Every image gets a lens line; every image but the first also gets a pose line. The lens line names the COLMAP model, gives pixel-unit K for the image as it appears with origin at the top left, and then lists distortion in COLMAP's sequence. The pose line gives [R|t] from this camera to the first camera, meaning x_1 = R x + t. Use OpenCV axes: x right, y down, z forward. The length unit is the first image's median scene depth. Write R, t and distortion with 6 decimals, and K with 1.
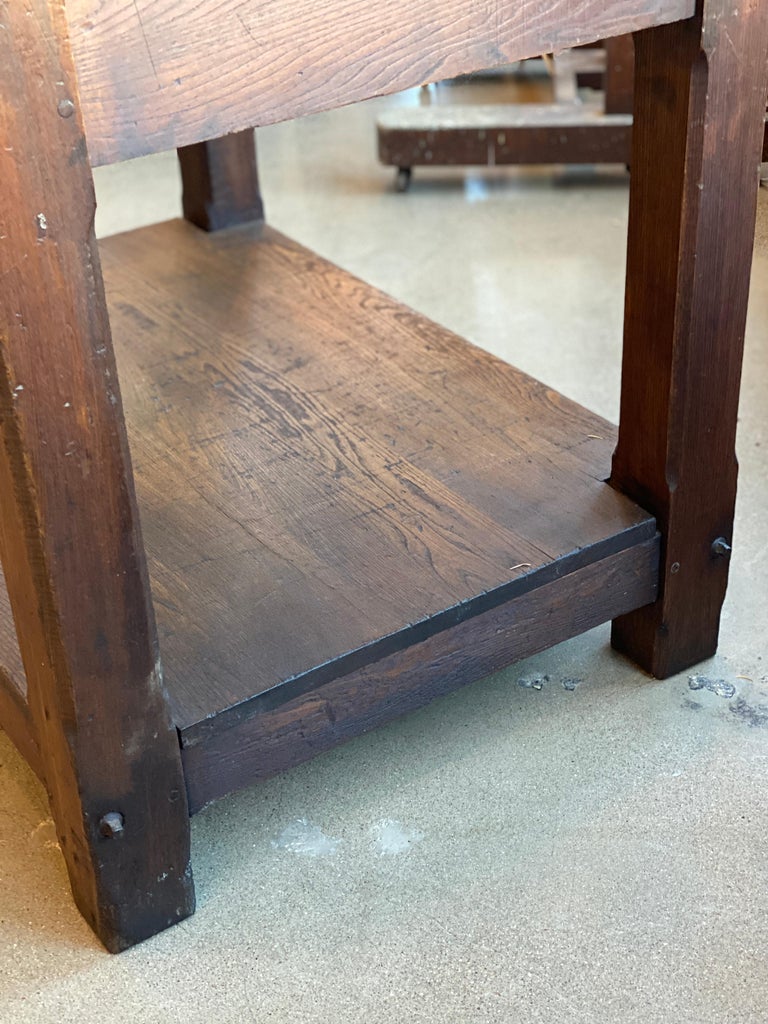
lens RADIAL K [[1574.1, 0, 382.5], [0, 1574.1, 513.2], [0, 0, 1]] dist [0.116305, 0.000000]
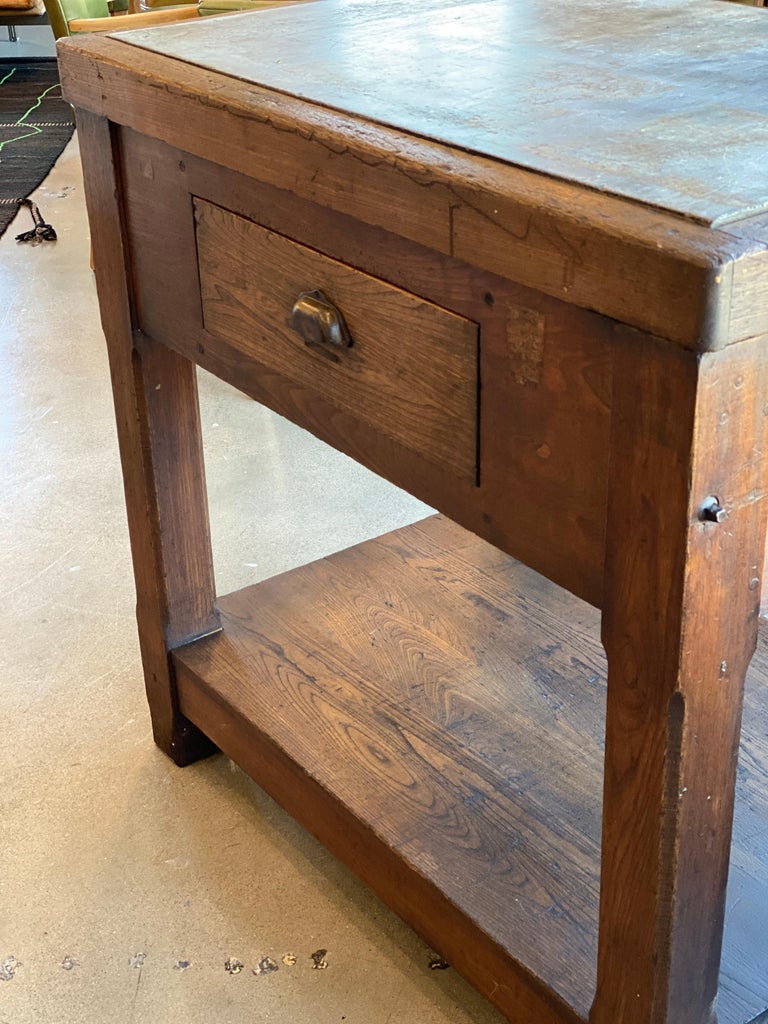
lens RADIAL K [[1574.1, 0, 381.7], [0, 1574.1, 509.2], [0, 0, 1]] dist [0.116305, 0.000000]
pose [[0.999164, -0.007850, 0.040125, -0.364329], [0.010752, 0.997301, -0.072624, -0.149098], [-0.039446, 0.072995, 0.996552, -0.176085]]
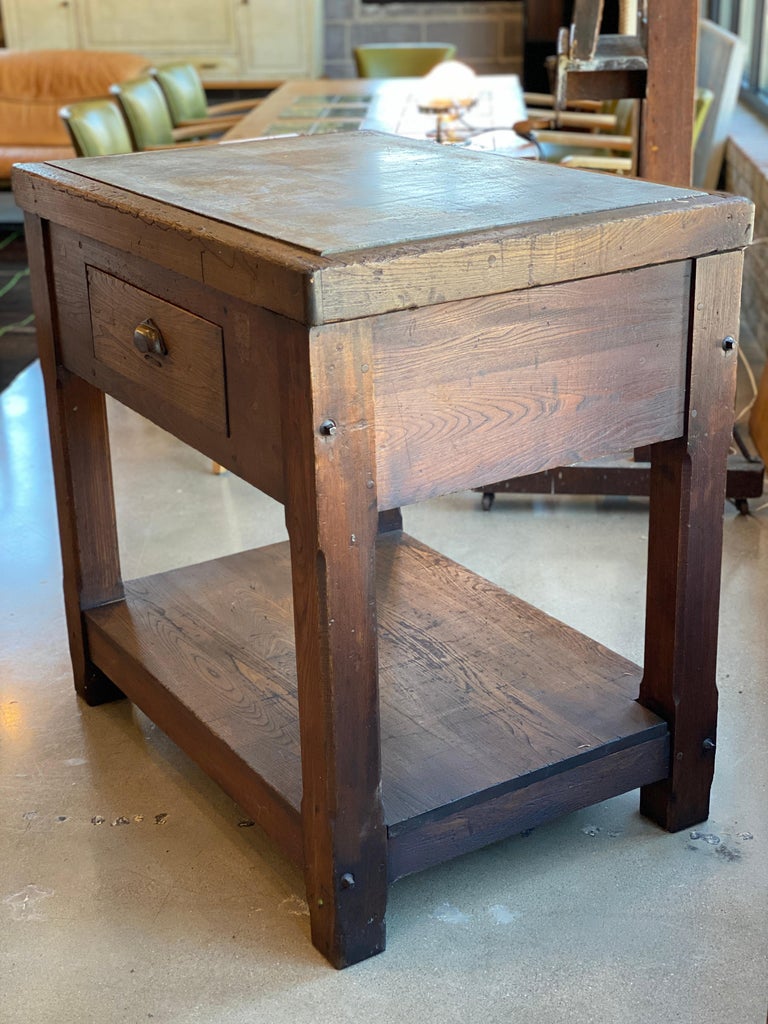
lens RADIAL K [[1574.1, 0, 384.8], [0, 1574.1, 503.8], [0, 0, 1]] dist [0.116305, 0.000000]
pose [[0.999358, 0.029029, -0.020978, -0.090682], [-0.032490, 0.981258, -0.189942, 0.102937], [0.015071, 0.190501, 0.981571, -0.655322]]
